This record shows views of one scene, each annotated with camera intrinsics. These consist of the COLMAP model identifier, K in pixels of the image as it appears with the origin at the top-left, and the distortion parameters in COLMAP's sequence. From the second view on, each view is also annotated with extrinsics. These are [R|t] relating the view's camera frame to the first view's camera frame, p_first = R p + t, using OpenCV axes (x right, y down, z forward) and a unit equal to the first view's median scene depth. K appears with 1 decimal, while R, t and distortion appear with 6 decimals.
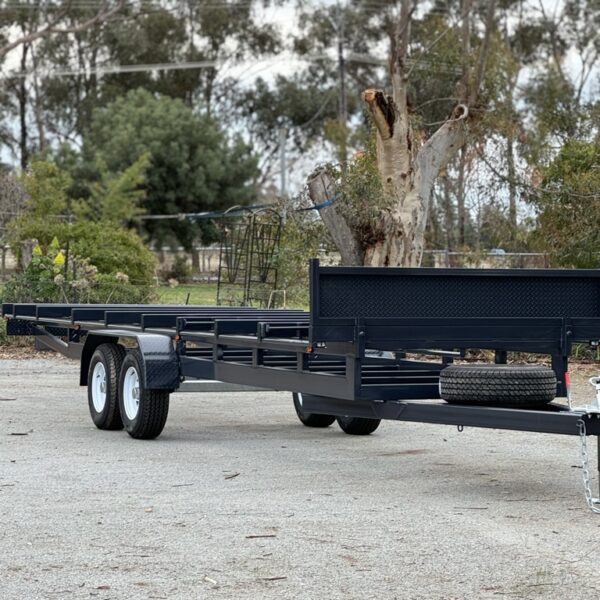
lens RADIAL K [[2349.1, 0, 303.4], [0, 2349.1, 304.2], [0, 0, 1]] dist [0.123982, 0.000000]
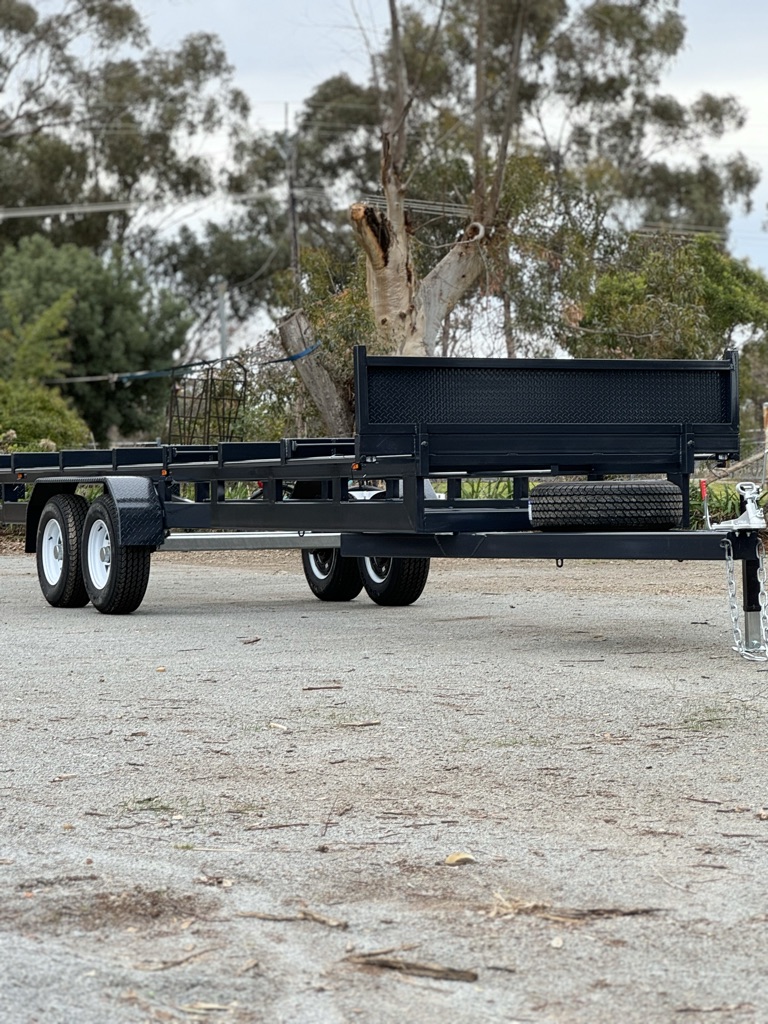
lens RADIAL K [[3005.6, 0, 368.0], [0, 3005.6, 485.0], [0, 0, 1]] dist [0.198132, 0.000000]
pose [[0.998752, -0.019589, 0.045950, -0.015596], [0.020320, 0.999673, -0.015494, 0.016437], [-0.045631, 0.016408, 0.998824, 0.011783]]
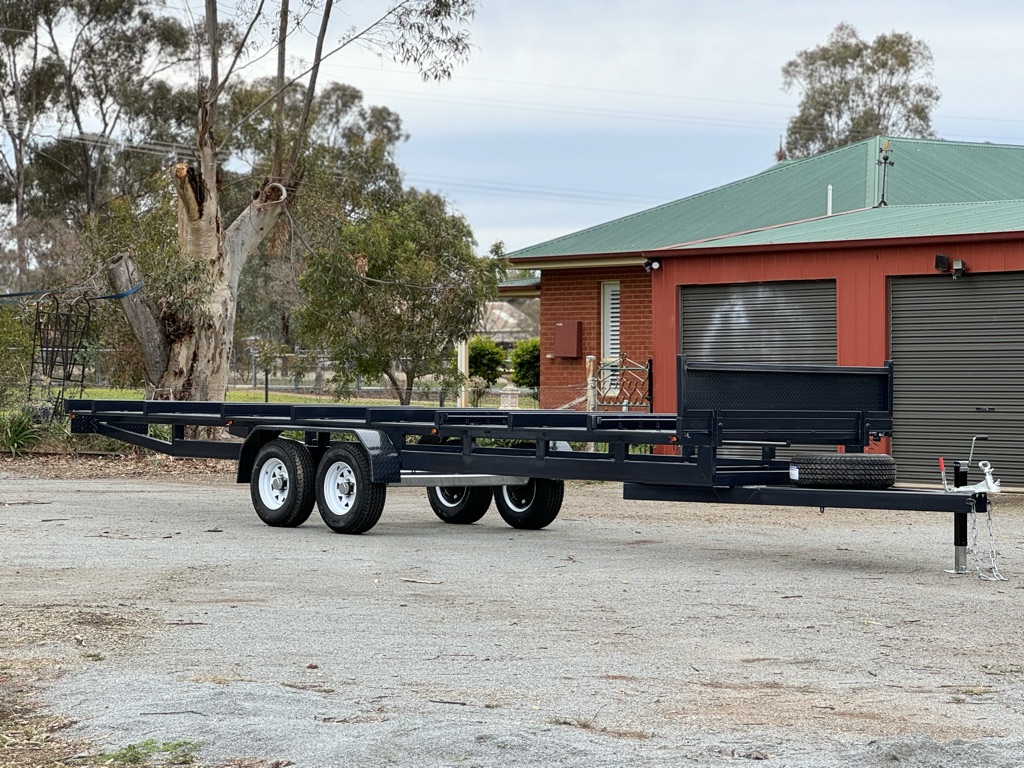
lens RADIAL K [[3005.6, 0, 506.7], [0, 3005.6, 389.1], [0, 0, 1]] dist [0.198132, 0.000000]
pose [[0.952429, 0.004617, 0.304724, -0.201417], [-0.002070, 0.999960, -0.008681, 0.003376], [-0.304752, 0.007637, 0.952401, -0.122423]]
